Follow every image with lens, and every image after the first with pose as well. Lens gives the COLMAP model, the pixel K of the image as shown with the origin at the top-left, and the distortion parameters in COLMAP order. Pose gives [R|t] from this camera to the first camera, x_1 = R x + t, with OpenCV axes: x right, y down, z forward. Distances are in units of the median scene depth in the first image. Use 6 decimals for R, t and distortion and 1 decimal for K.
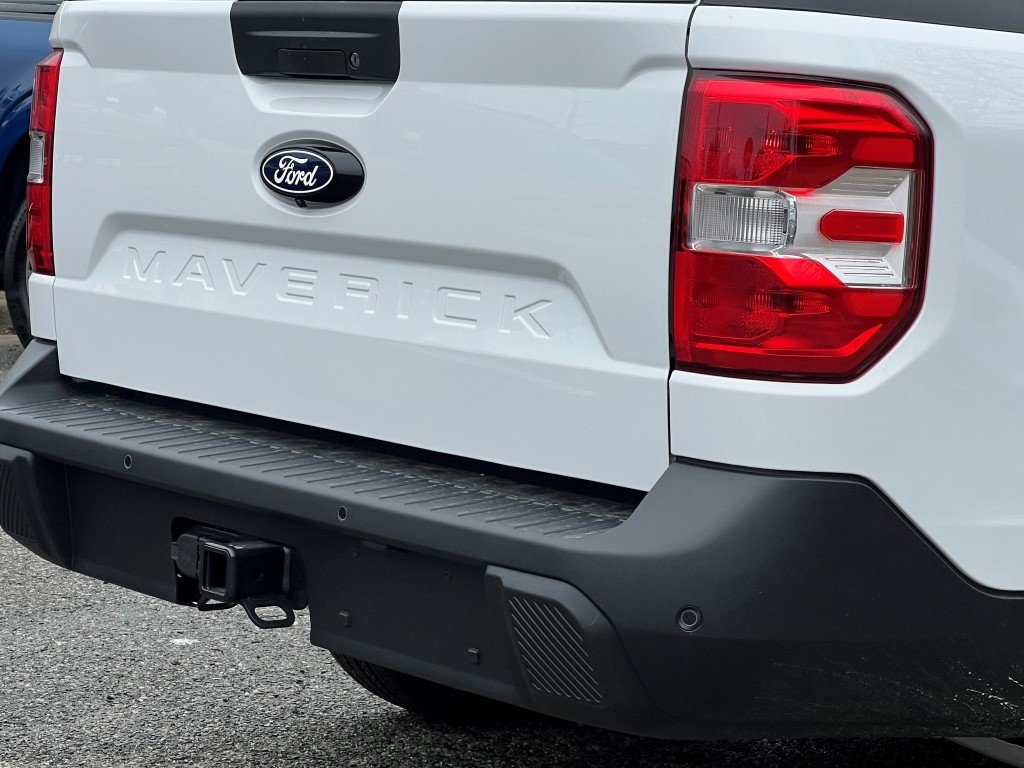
lens RADIAL K [[2678.5, 0, 512.0], [0, 2678.5, 384.0], [0, 0, 1]] dist [0.064365, 0.620461]
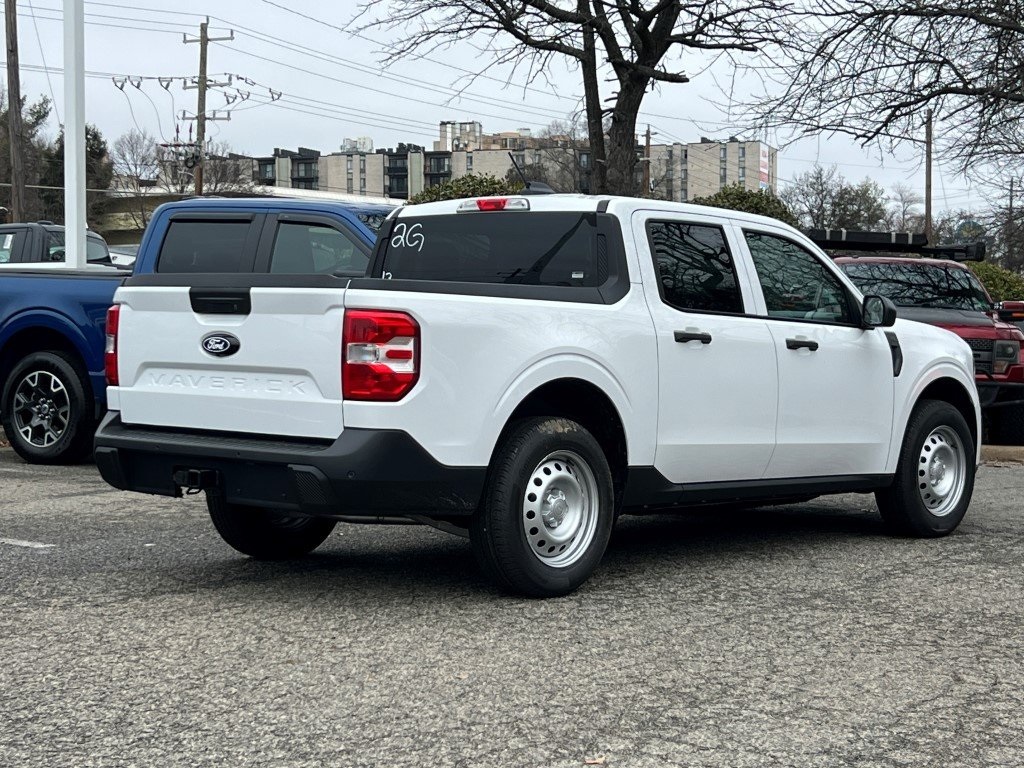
lens RADIAL K [[1916.0, 0, 512.0], [0, 1916.0, 384.0], [0, 0, 1]] dist [0.222981, -0.051378]
pose [[0.990675, -0.035829, 0.131453, -0.042968], [0.043840, 0.997321, -0.058562, 0.120005], [-0.129003, 0.063779, 0.989591, -1.331544]]
